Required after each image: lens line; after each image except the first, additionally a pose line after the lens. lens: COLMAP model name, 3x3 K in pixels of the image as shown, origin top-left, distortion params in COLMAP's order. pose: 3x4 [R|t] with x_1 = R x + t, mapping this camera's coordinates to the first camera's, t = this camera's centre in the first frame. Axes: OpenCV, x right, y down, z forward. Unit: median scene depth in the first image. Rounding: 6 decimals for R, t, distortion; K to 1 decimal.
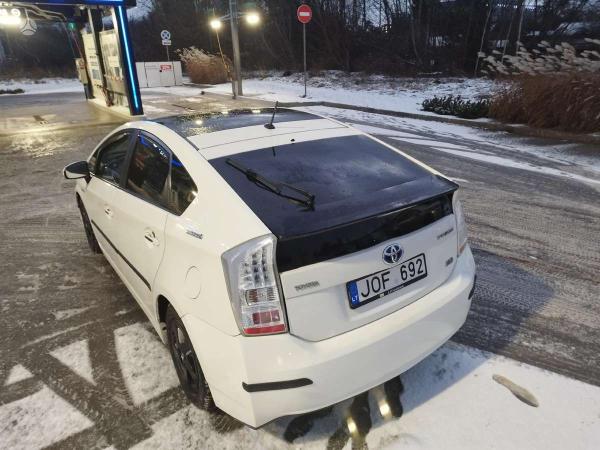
lens RADIAL K [[428.6, 0, 302.7], [0, 428.6, 220.3], [0, 0, 1]] dist [0.031922, -0.034137]
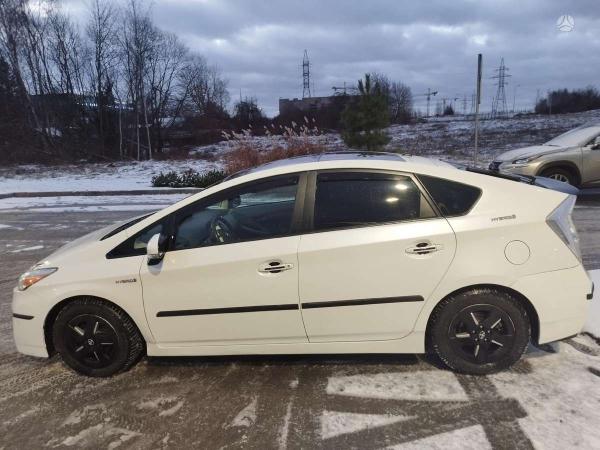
lens RADIAL K [[428.6, 0, 301.2], [0, 428.6, 228.2], [0, 0, 1]] dist [0.031922, -0.034137]
pose [[0.658400, -0.174171, 0.732239, -1.203782], [0.300903, 0.952641, -0.043965, -0.048433], [-0.689903, 0.249280, 0.679627, 0.400101]]
